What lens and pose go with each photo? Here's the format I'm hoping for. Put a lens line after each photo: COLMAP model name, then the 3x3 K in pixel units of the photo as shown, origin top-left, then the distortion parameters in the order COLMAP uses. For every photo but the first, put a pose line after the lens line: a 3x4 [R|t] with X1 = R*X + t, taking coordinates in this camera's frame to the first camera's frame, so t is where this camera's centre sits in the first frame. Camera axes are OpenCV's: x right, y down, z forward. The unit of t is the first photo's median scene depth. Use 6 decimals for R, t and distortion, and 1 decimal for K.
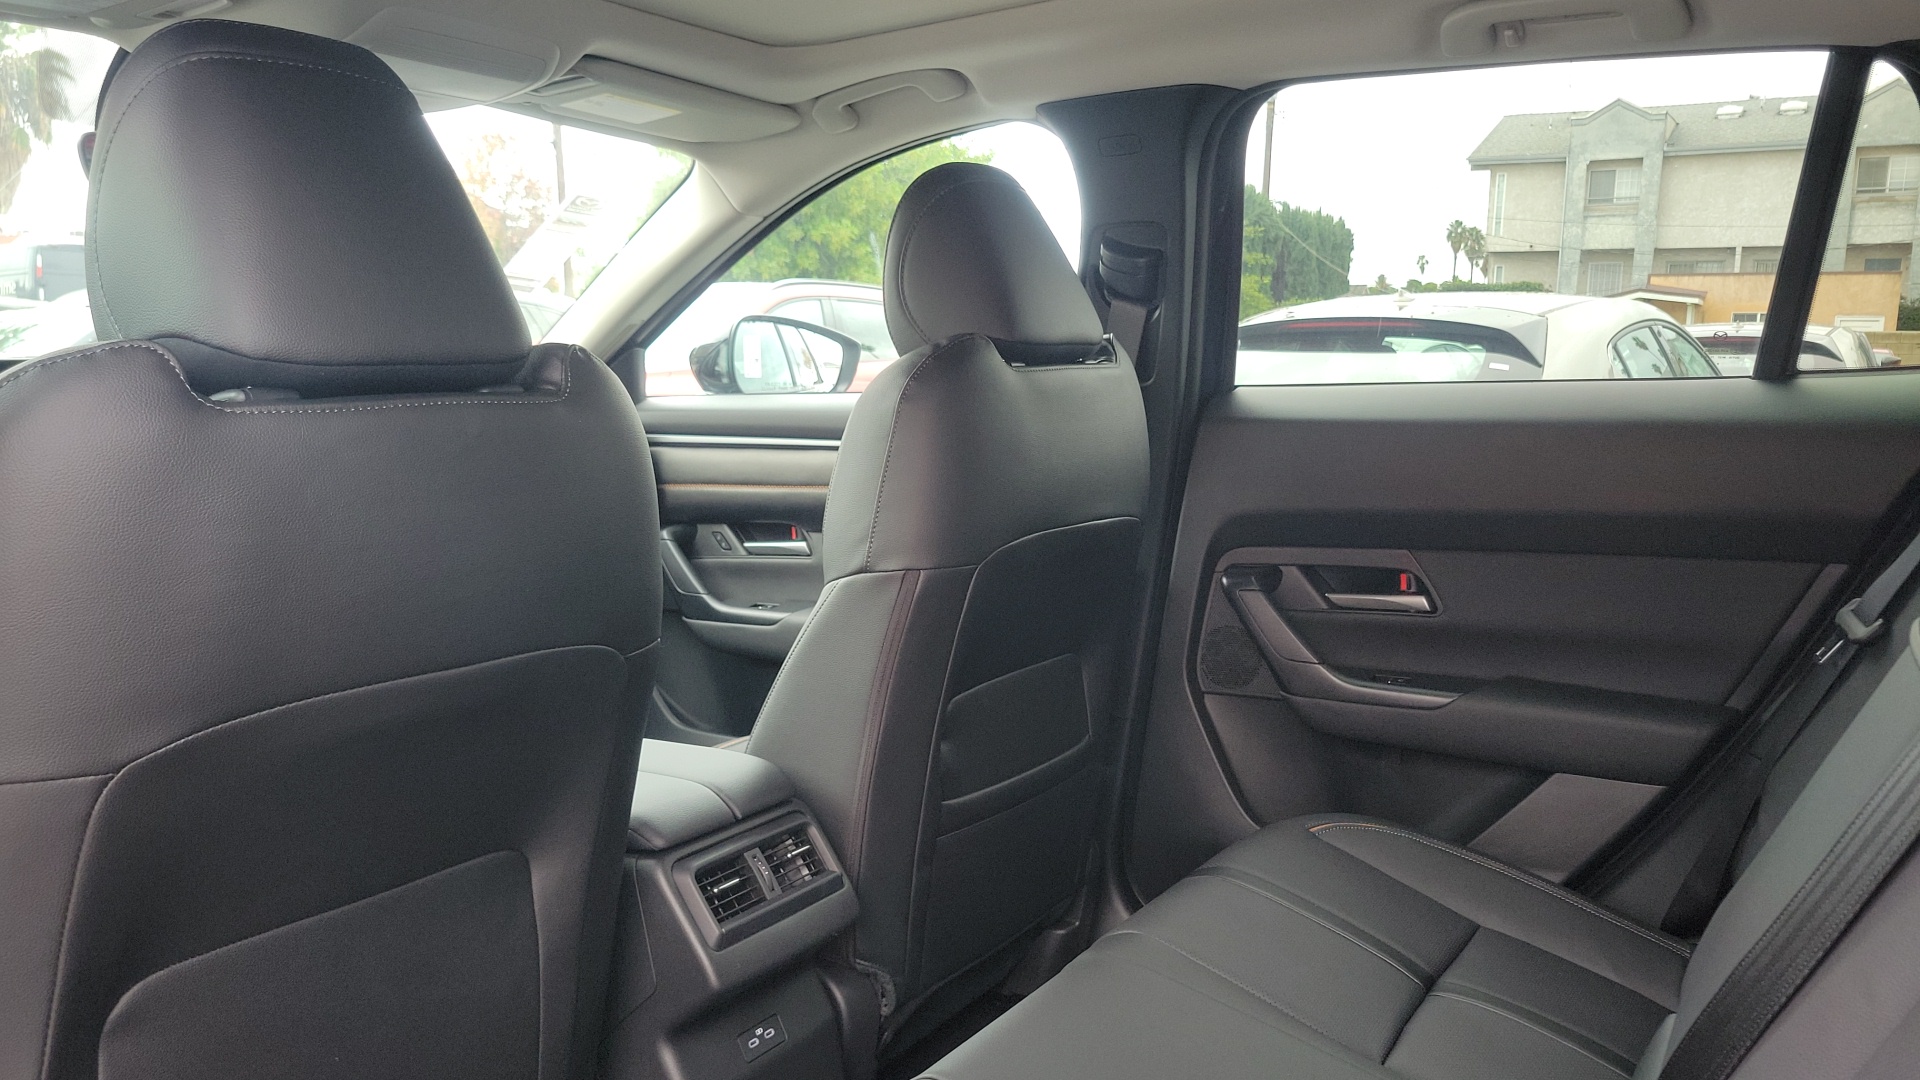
lens RADIAL K [[1465.7, 0, 960.0], [0, 1465.7, 540.0], [0, 0, 1]] dist [0.005986, 0.008265]
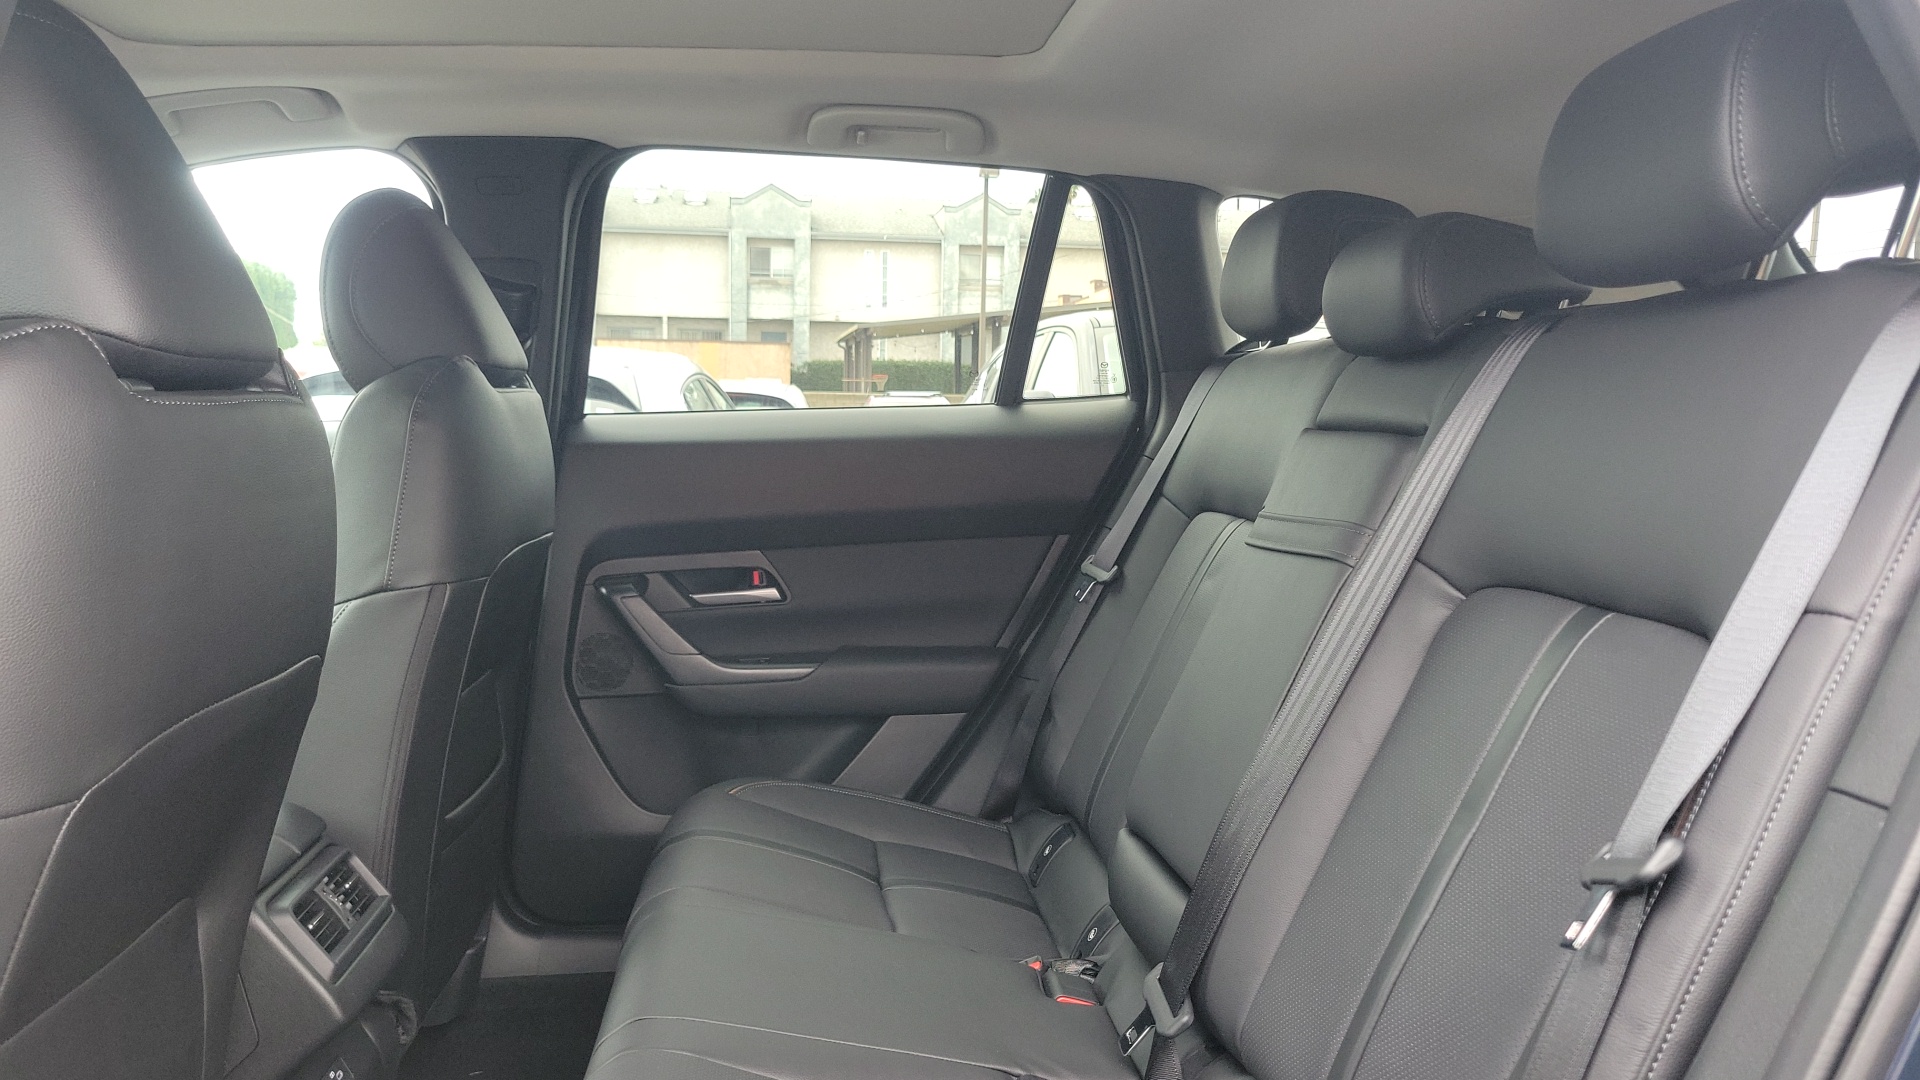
lens RADIAL K [[1465.7, 0, 960.0], [0, 1465.7, 540.0], [0, 0, 1]] dist [0.005986, 0.008265]
pose [[0.766998, -0.055345, 0.639258, -0.326847], [0.080558, 0.996696, -0.010366, 0.023886], [-0.636572, 0.059448, 0.768922, -0.016693]]
